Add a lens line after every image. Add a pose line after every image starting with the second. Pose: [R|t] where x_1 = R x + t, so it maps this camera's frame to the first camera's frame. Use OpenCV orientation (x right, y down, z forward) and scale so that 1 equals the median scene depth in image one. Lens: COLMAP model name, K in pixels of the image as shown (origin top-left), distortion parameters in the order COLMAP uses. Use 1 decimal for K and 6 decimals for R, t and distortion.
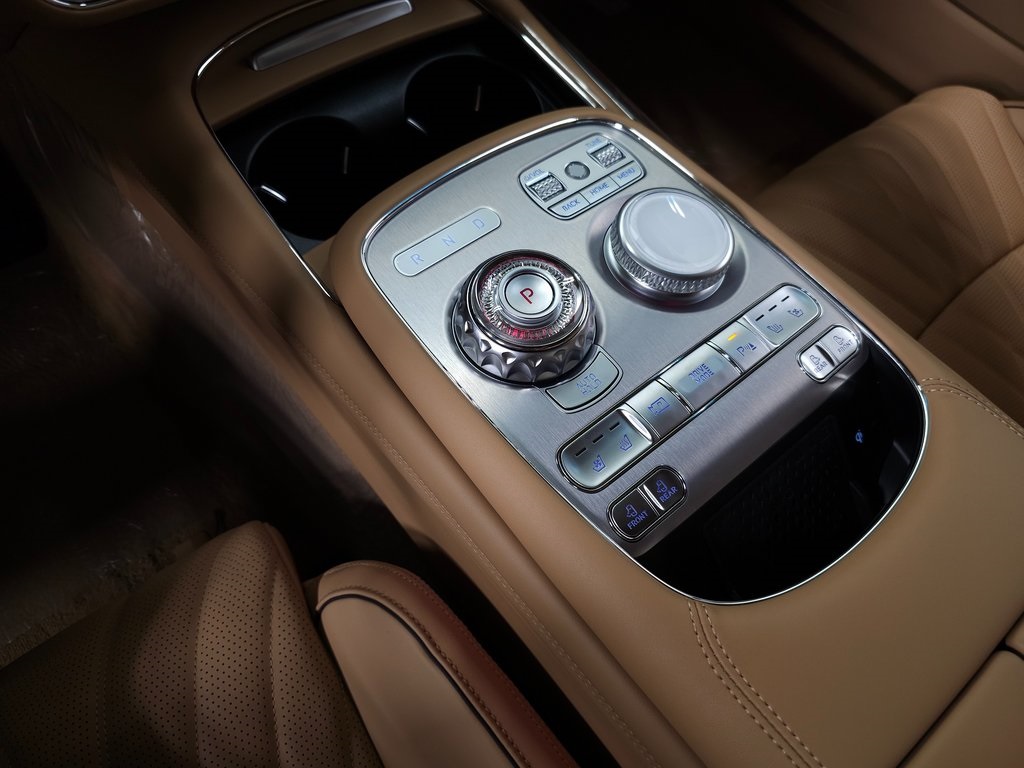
lens RADIAL K [[689.5, 0, 507.6], [0, 689.5, 386.3], [0, 0, 1]] dist [0.032150, -0.024486]
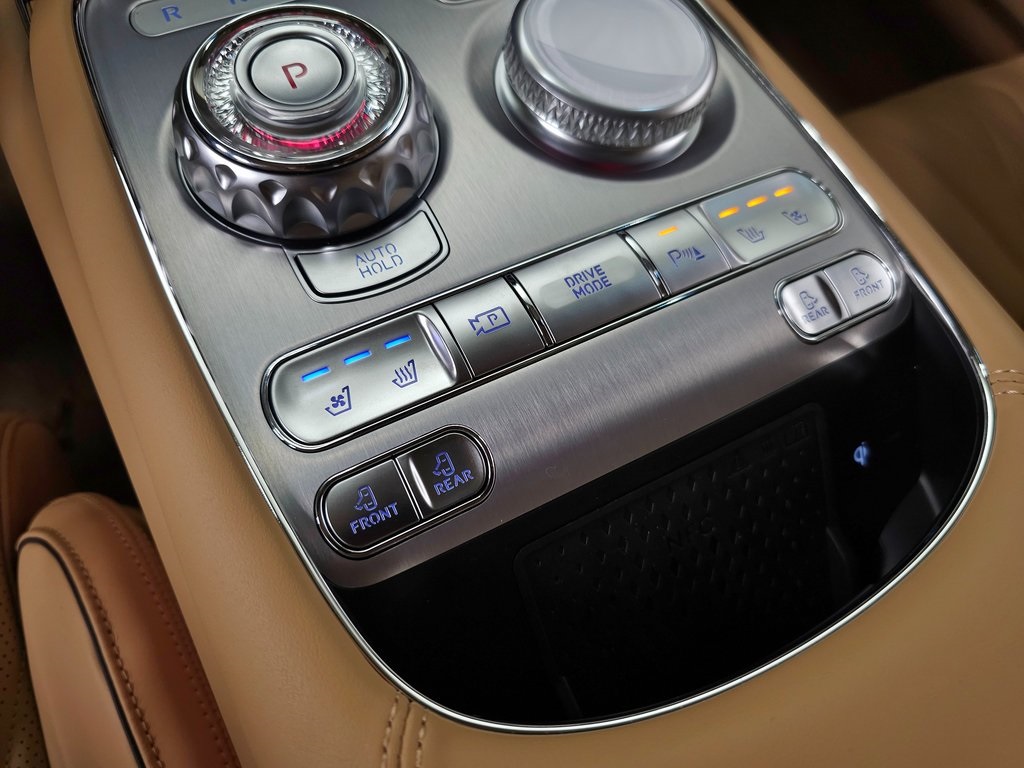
lens RADIAL K [[718.1, 0, 512.9], [0, 718.1, 402.4], [0, 0, 1]] dist [0.001574, -0.002175]
pose [[0.979963, 0.192350, -0.051710, 0.257885], [-0.188278, 0.979277, 0.074625, 0.042362], [0.064992, -0.063394, 0.995870, 0.410194]]
